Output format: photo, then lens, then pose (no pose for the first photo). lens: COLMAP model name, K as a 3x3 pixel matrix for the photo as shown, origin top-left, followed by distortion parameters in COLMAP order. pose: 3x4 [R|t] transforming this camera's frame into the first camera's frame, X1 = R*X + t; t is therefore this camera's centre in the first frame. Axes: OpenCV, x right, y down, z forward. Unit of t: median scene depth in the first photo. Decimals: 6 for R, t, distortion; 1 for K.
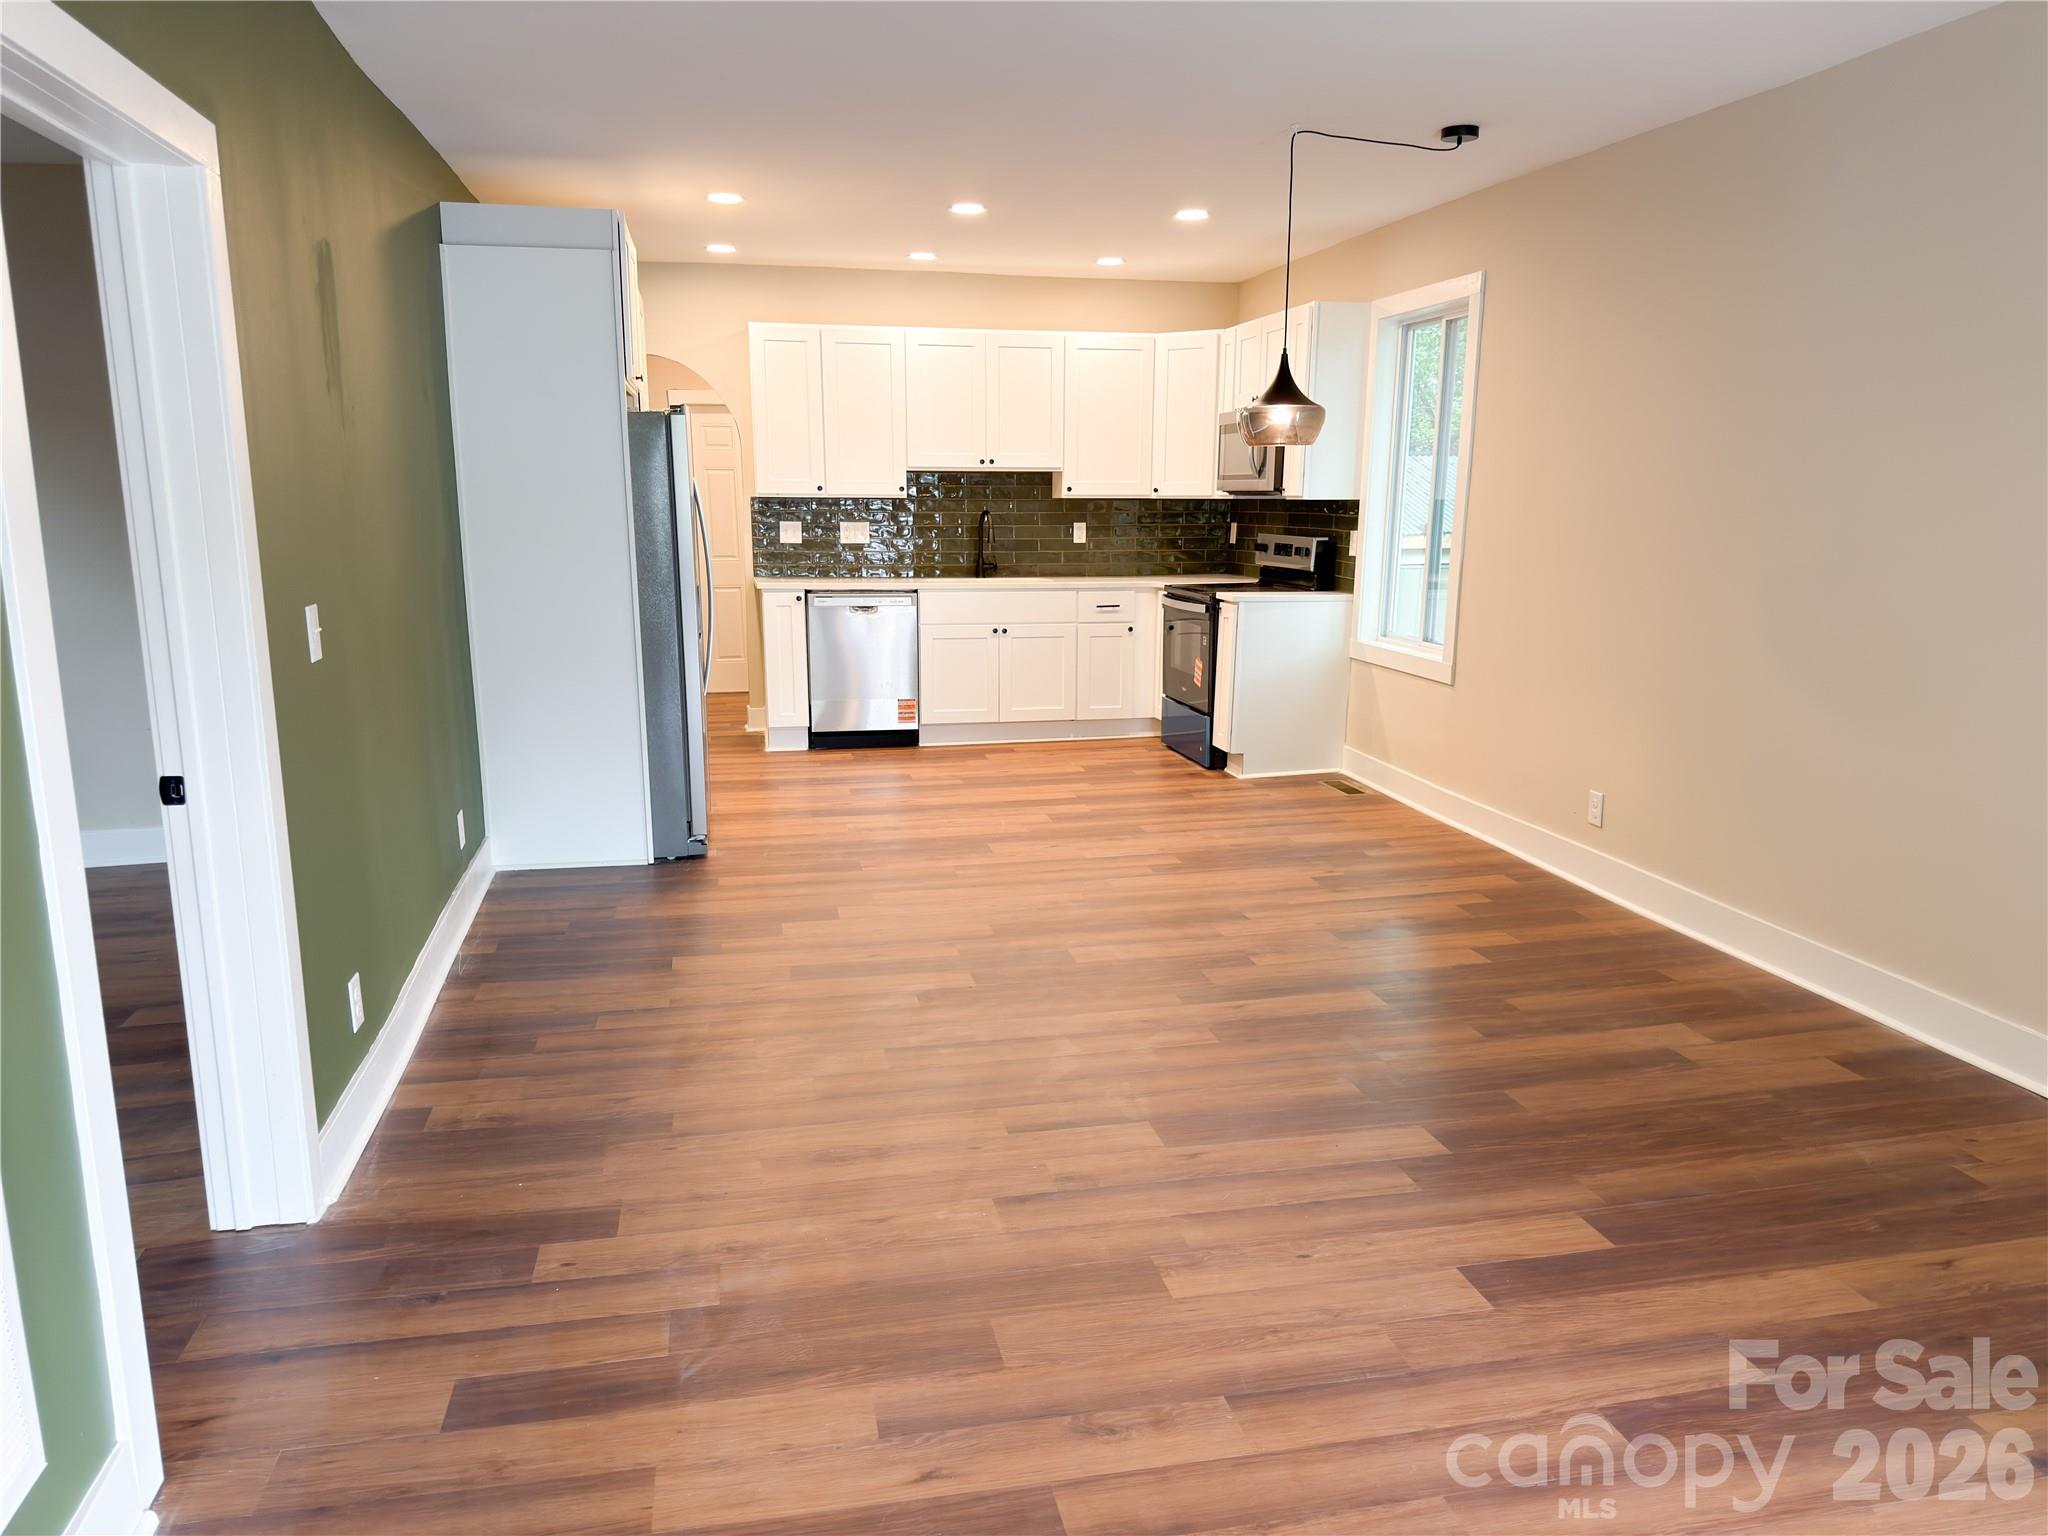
lens RADIAL K [[1414.6, 0, 1024.0], [0, 1414.6, 768.0], [0, 0, 1]] dist [0.163735, -0.308521]
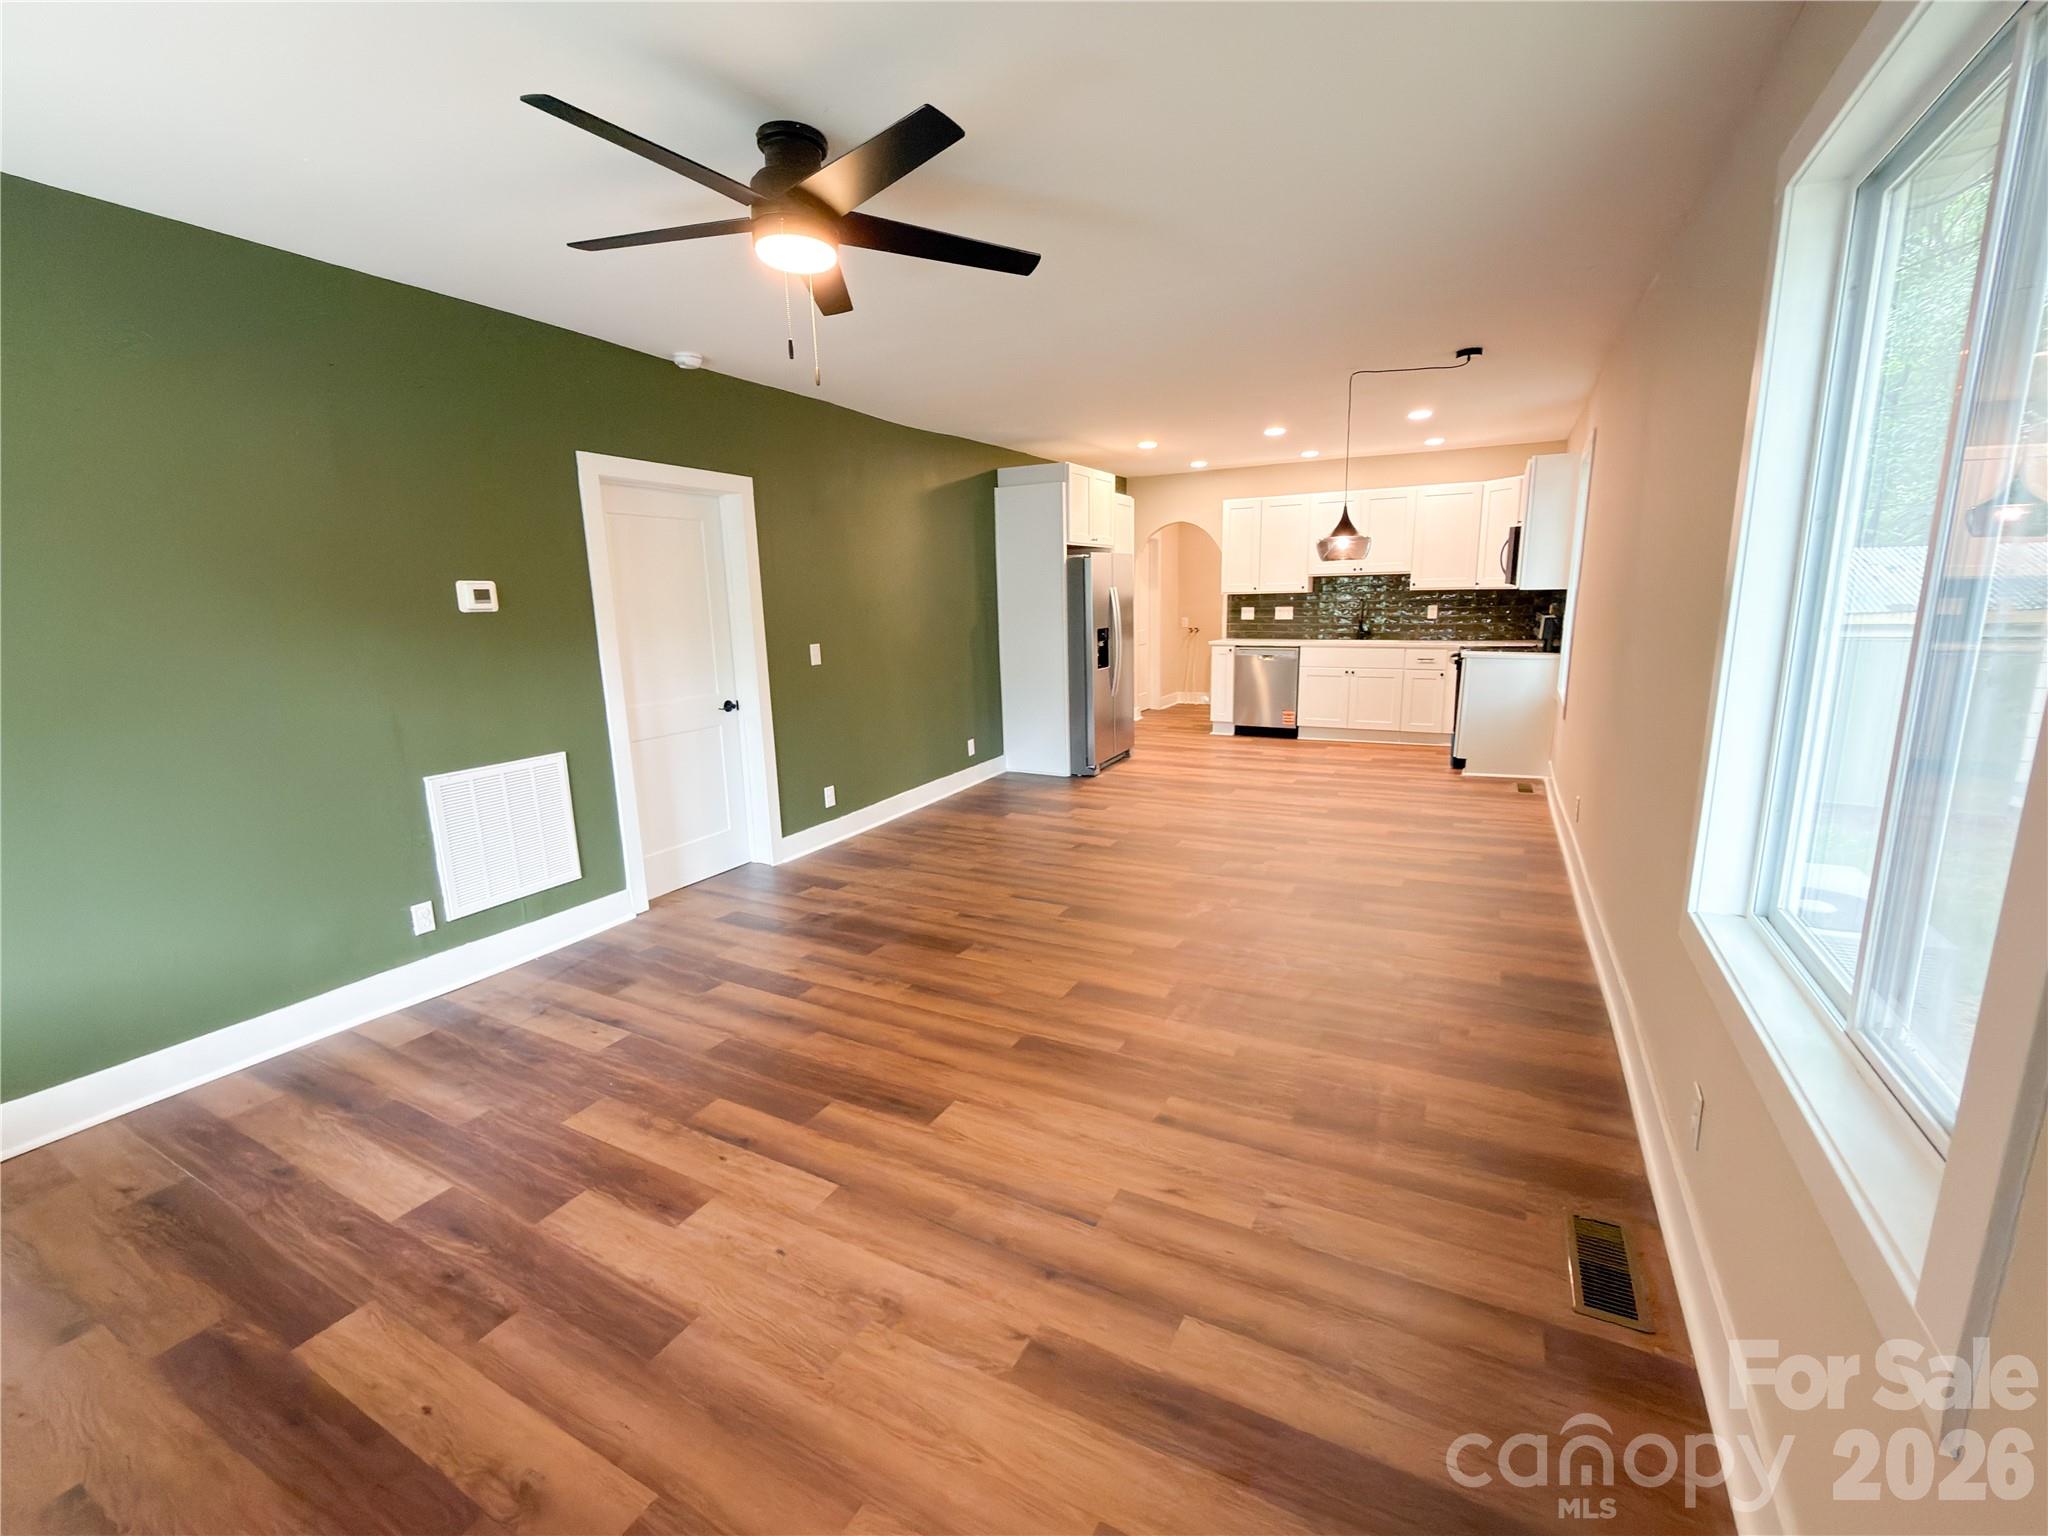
lens RADIAL K [[852.0, 0, 1037.8], [0, 852.0, 766.8], [0, 0, 1]] dist [-0.000397, -0.000215]
pose [[0.775842, 0.106056, -0.621950, 0.357535], [-0.096718, 0.994111, 0.048868, -0.001868], [0.623471, 0.022240, 0.781530, 0.010643]]
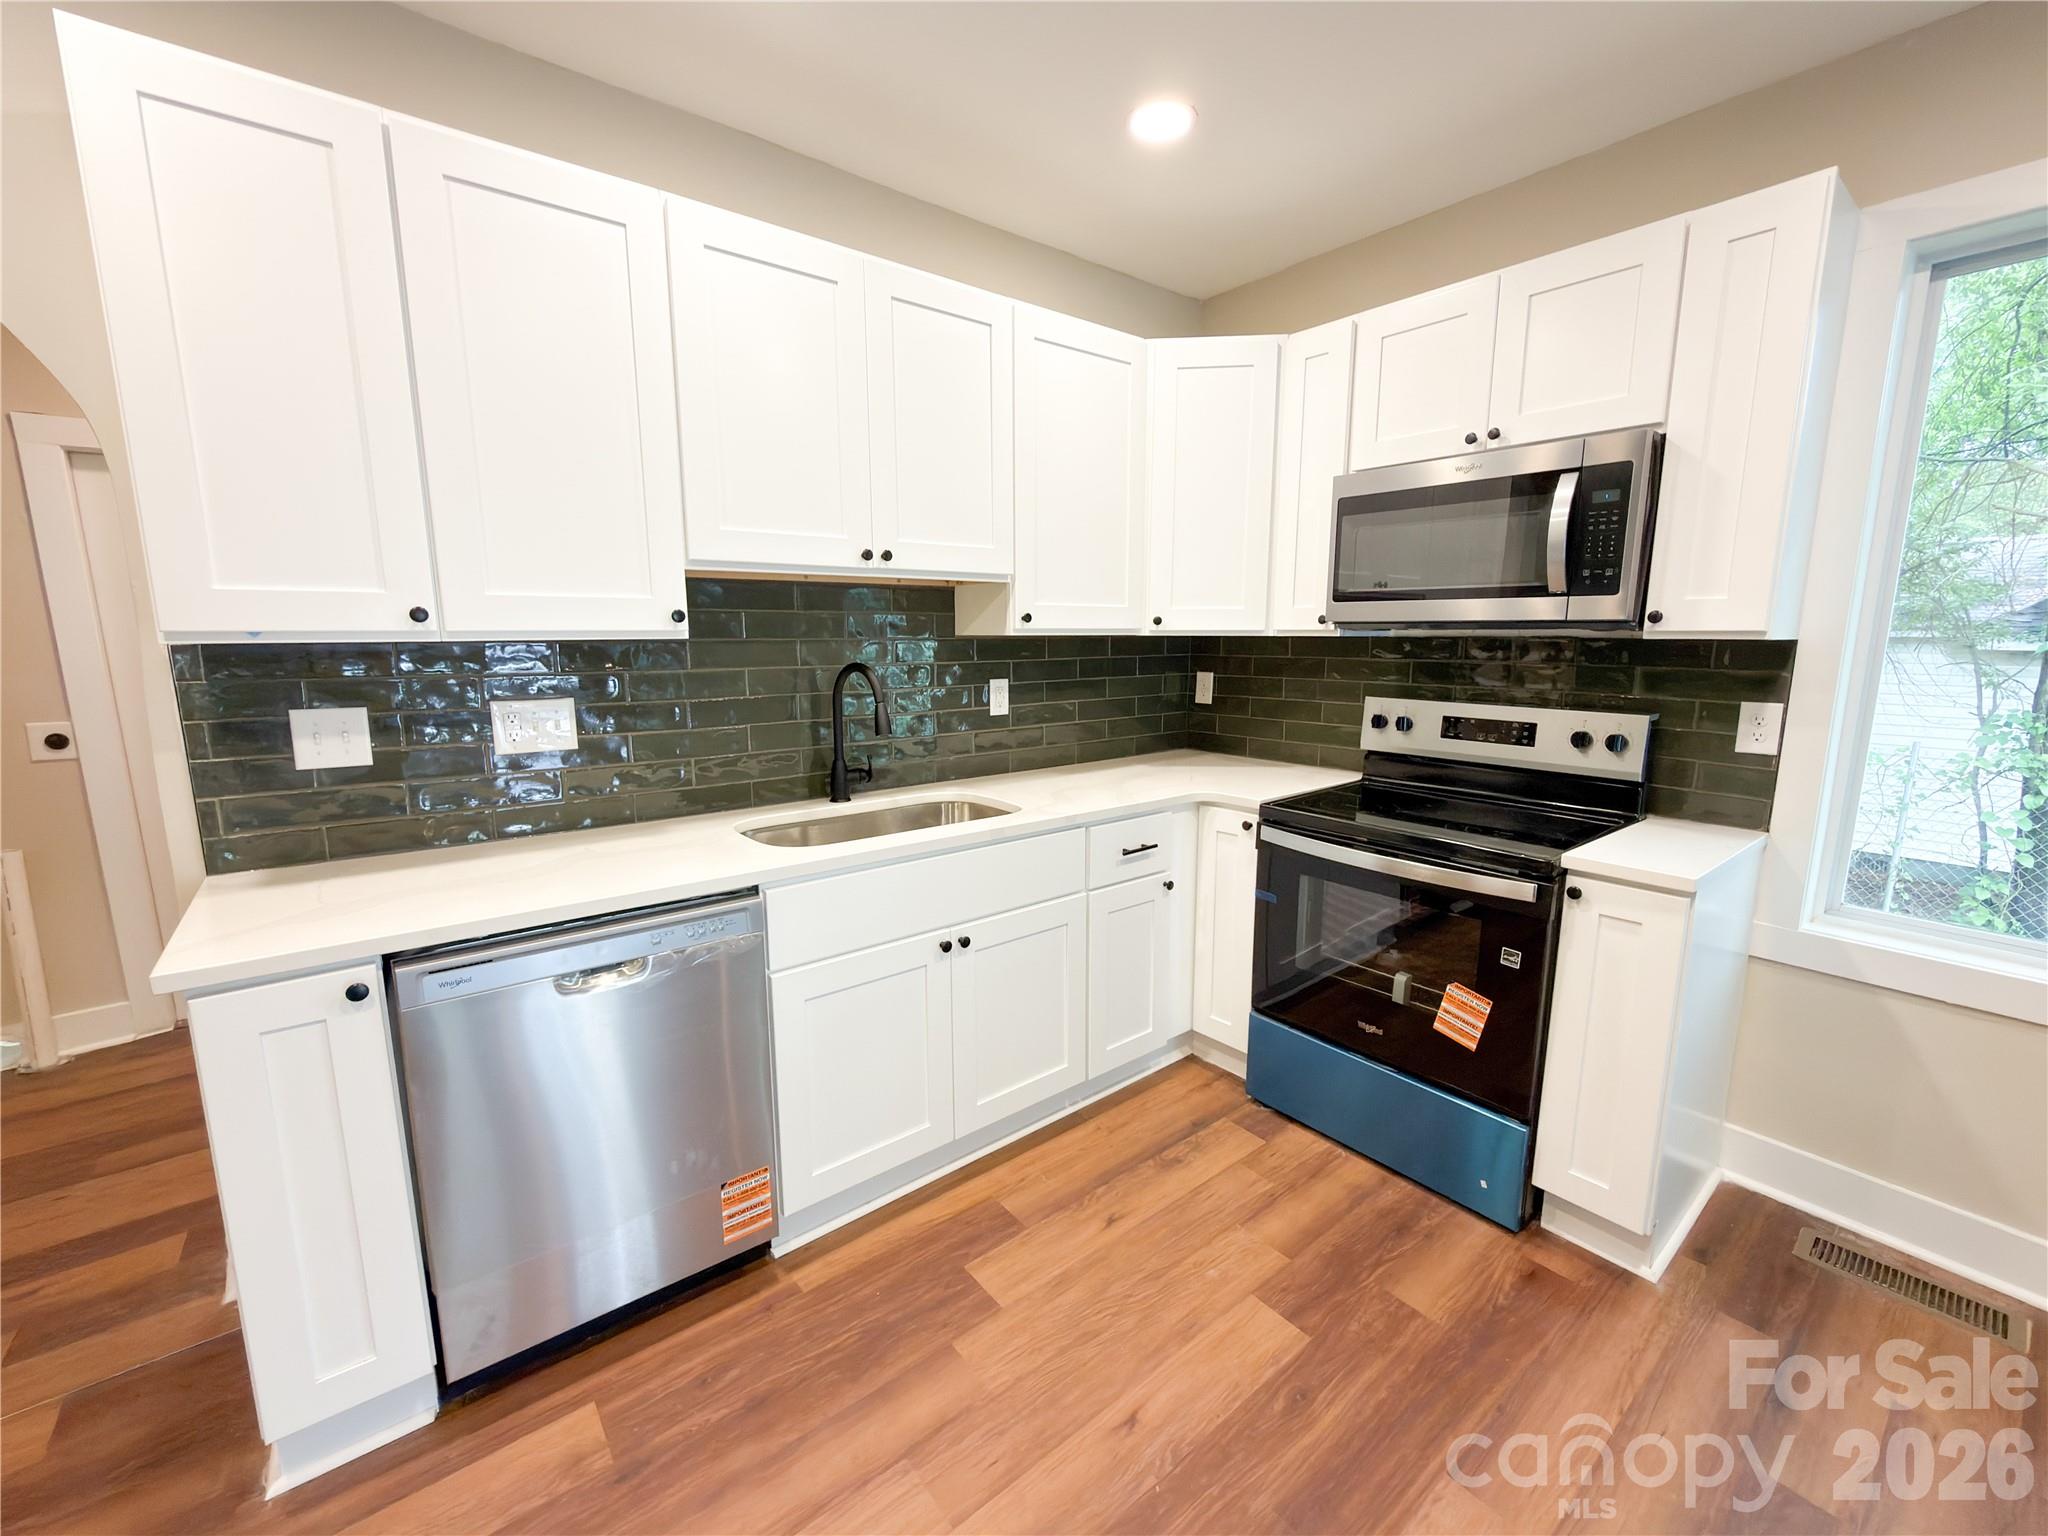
lens RADIAL K [[852.0, 0, 1037.8], [0, 852.0, 766.8], [0, 0, 1]] dist [-0.000397, -0.000215]
pose [[0.890990, -0.076916, 0.447461, -0.115651], [0.089976, 0.995912, -0.007970, -0.159644], [-0.445019, 0.047362, 0.894268, 0.828760]]
